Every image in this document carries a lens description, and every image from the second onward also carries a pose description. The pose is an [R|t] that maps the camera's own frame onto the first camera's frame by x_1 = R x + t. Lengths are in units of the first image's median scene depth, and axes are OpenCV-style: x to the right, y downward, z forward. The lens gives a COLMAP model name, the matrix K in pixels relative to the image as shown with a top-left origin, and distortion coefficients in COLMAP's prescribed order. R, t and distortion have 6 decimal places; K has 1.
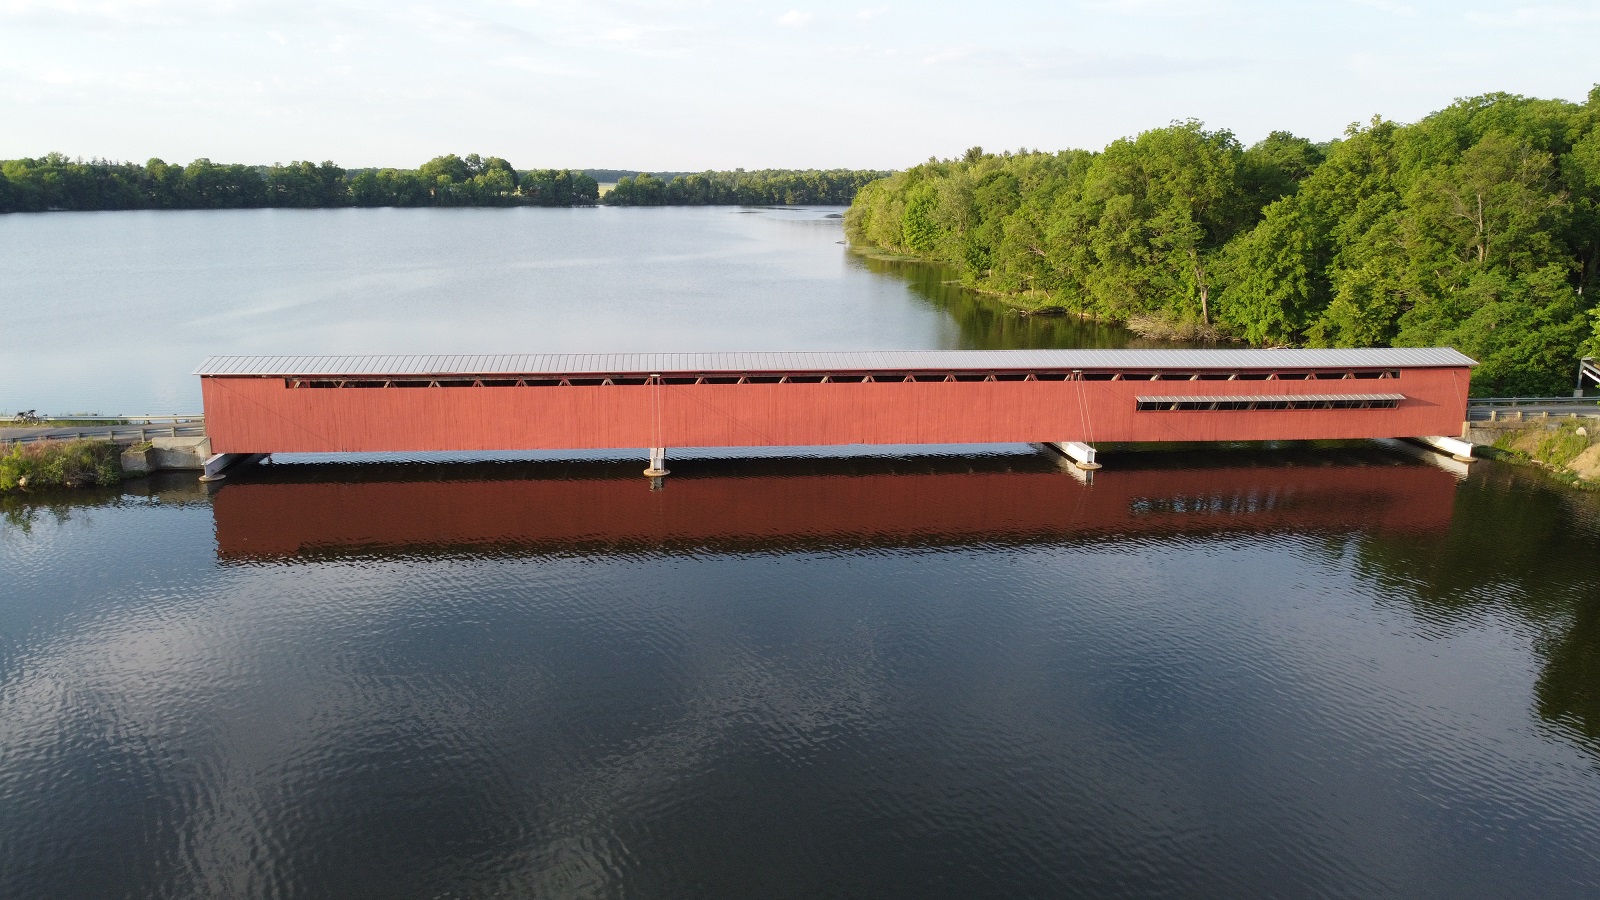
lens RADIAL K [[1189.7, 0, 800.0], [0, 1189.7, 450.0], [0, 0, 1]] dist [-0.003414, -0.001127]
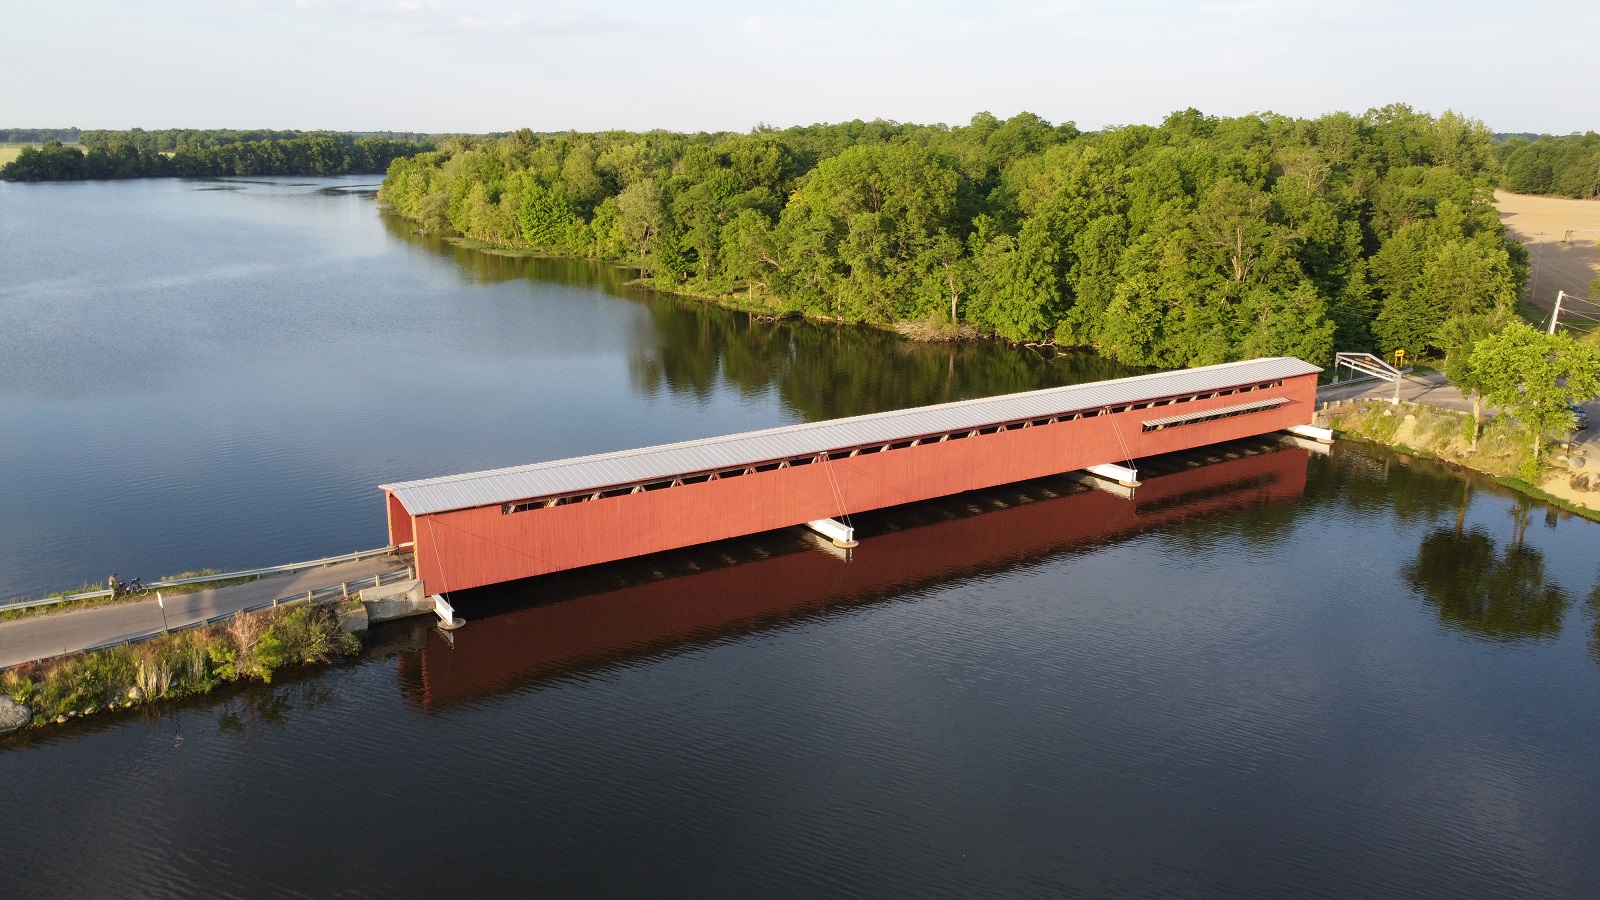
lens RADIAL K [[1189.7, 0, 800.0], [0, 1189.7, 450.0], [0, 0, 1]] dist [-0.003414, -0.001127]
pose [[0.893889, -0.115983, 0.433024, -0.348806], [0.100629, 0.993215, 0.058298, -0.075297], [-0.436847, -0.008537, 0.899495, 0.025629]]
